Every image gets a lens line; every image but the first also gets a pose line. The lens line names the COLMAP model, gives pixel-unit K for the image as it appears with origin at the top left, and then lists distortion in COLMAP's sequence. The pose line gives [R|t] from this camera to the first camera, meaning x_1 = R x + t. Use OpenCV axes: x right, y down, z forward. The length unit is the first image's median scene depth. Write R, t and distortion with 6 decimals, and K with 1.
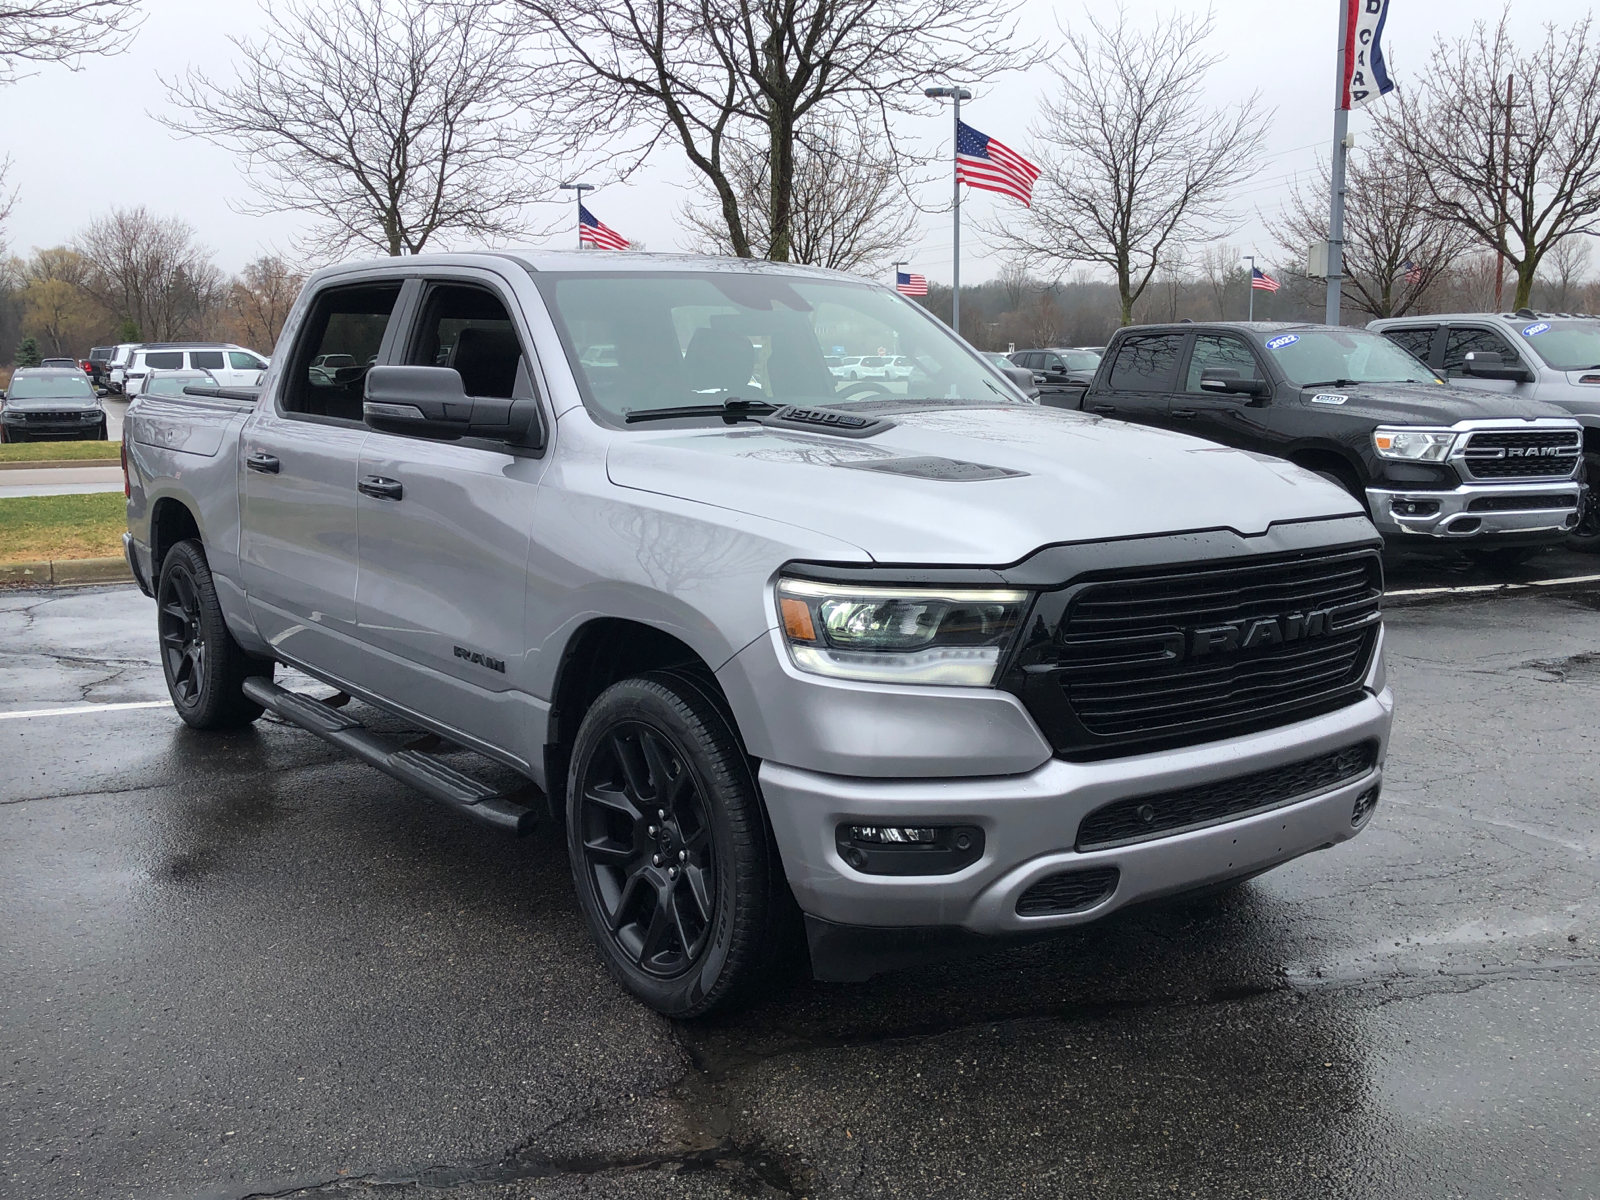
lens RADIAL K [[1553.0, 0, 797.4], [0, 1553.0, 544.1], [0, 0, 1]] dist [0.079087, -0.144297]
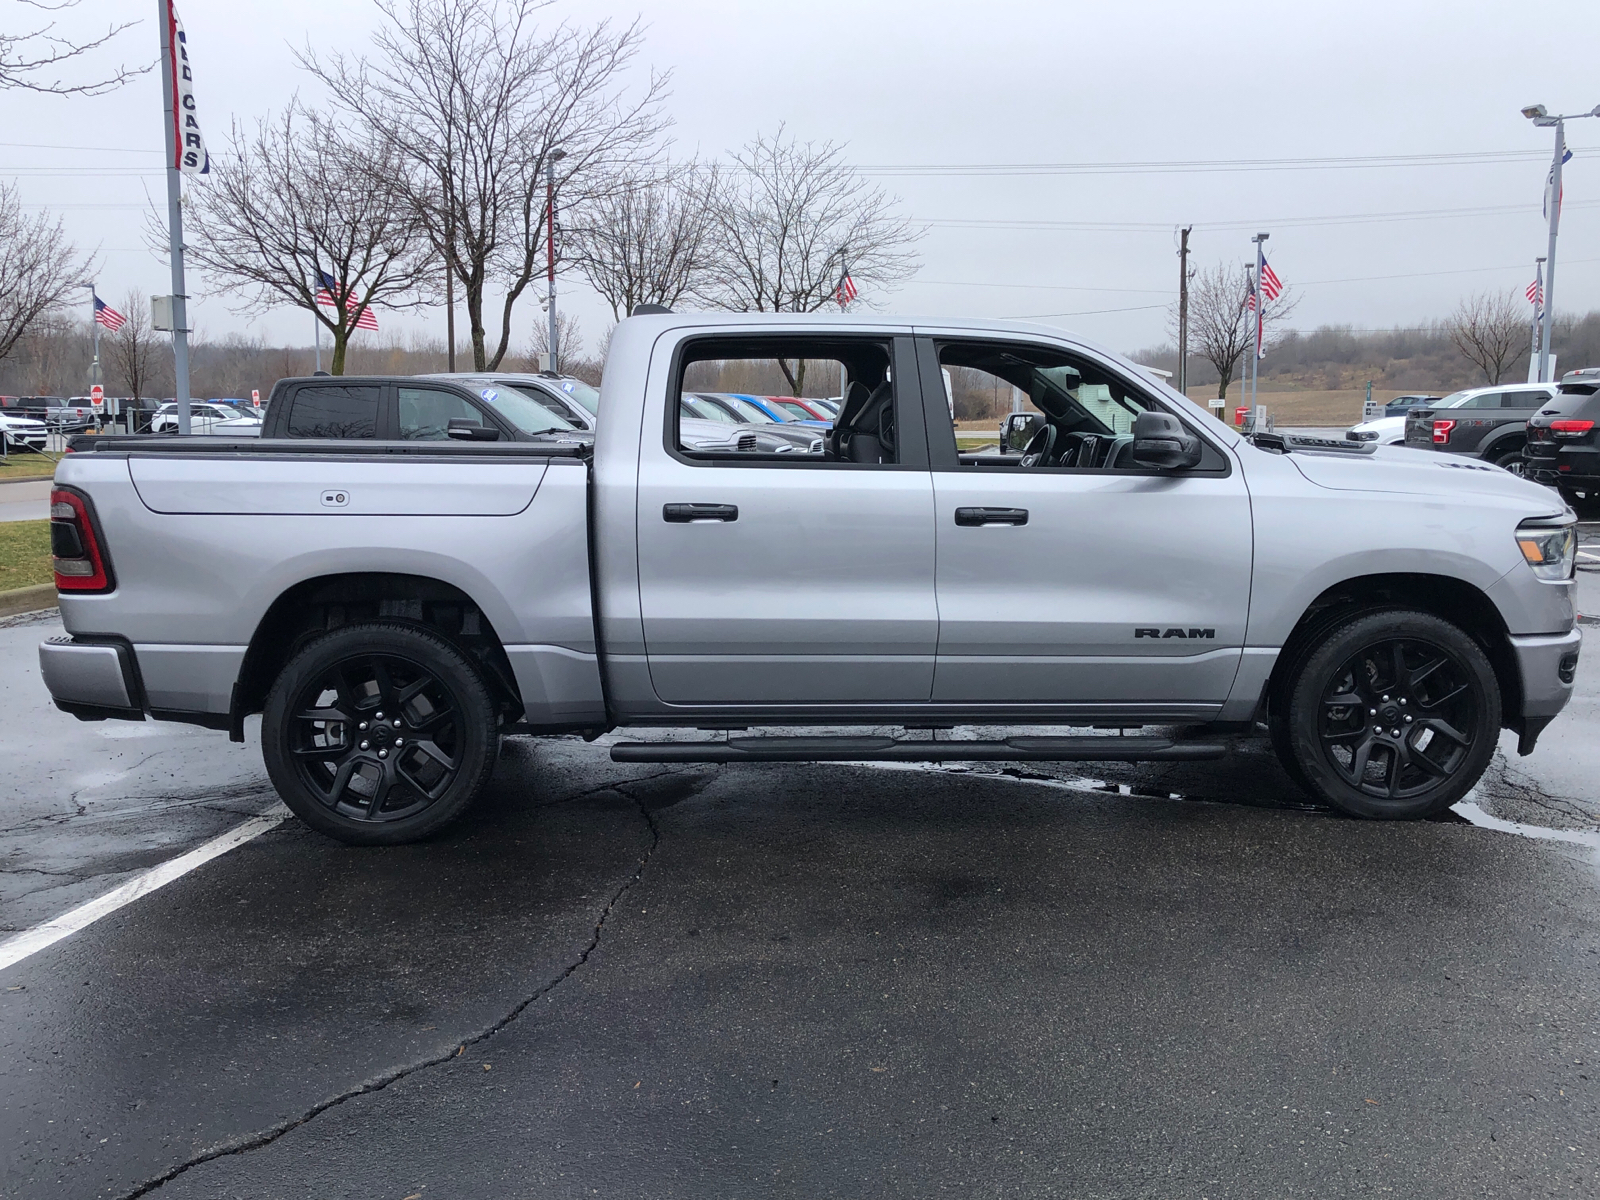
lens RADIAL K [[1553.0, 0, 797.4], [0, 1553.0, 544.1], [0, 0, 1]] dist [0.079087, -0.144297]
pose [[0.549716, -0.071150, 0.832316, -1.424968], [0.099316, 0.994866, 0.019450, -0.056719], [-0.829426, 0.071970, 0.553960, 0.515614]]
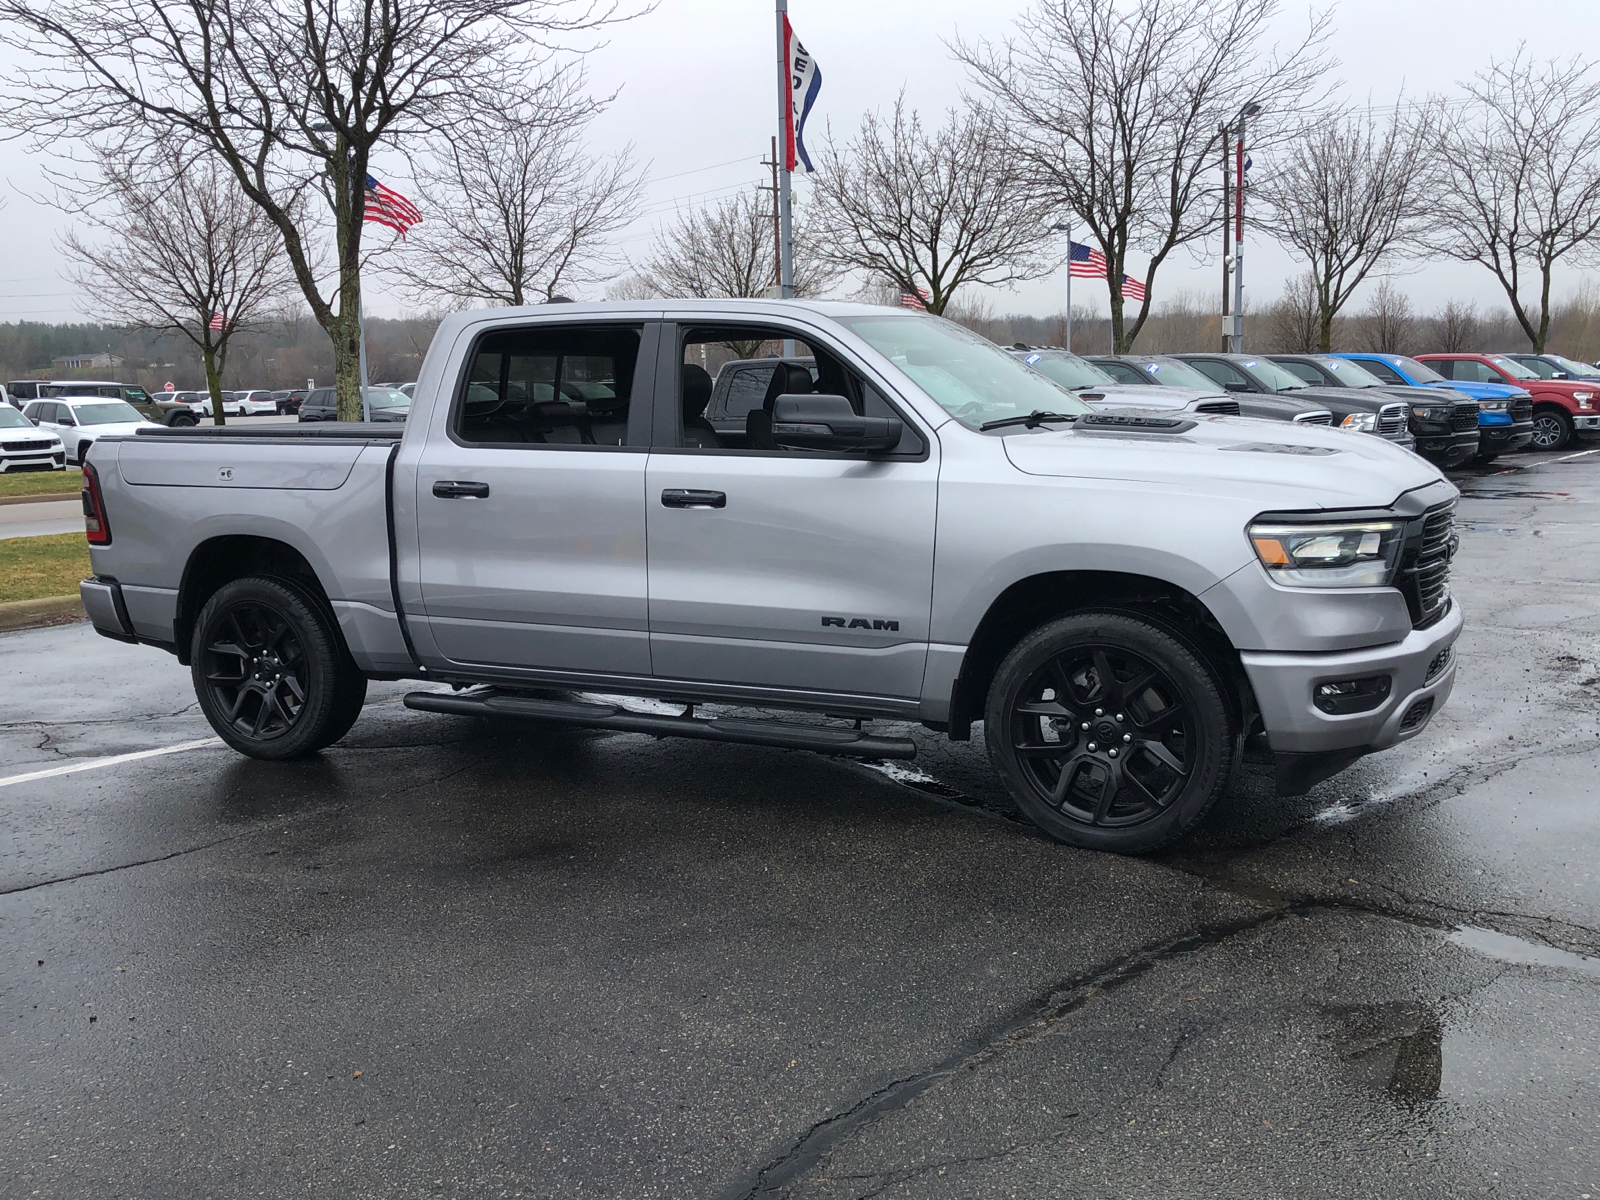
lens RADIAL K [[1553.0, 0, 797.4], [0, 1553.0, 544.1], [0, 0, 1]] dist [0.079087, -0.144297]
pose [[0.896170, -0.063944, 0.439080, -0.773427], [0.073674, 0.997269, -0.005138, 0.011626], [-0.437552, 0.036953, 0.898433, -0.101820]]
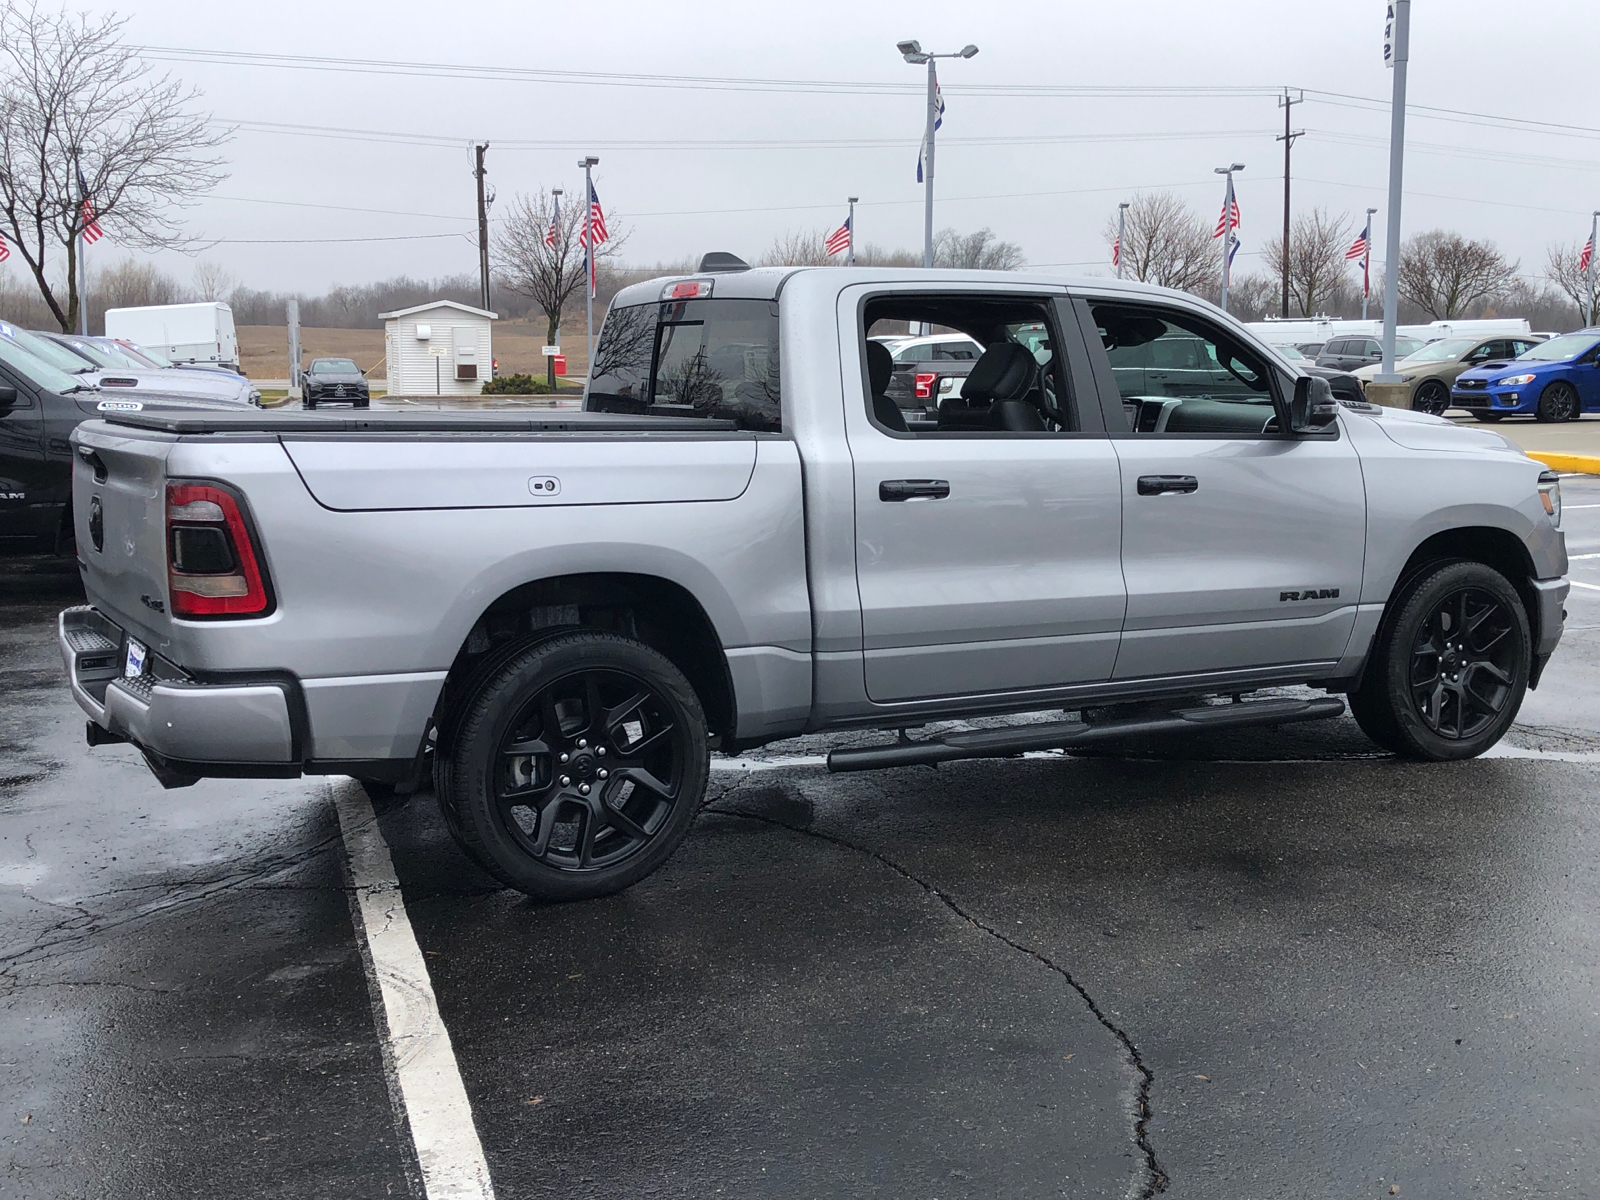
lens RADIAL K [[1834.9, 0, 795.9], [0, 1834.9, 548.7], [0, 0, 1]] dist [0.151670, -0.470392]
pose [[0.131416, -0.102462, 0.986018, -1.763427], [0.115919, 0.989409, 0.087365, -0.149854], [-0.984527, 0.102817, 0.141901, 1.168559]]
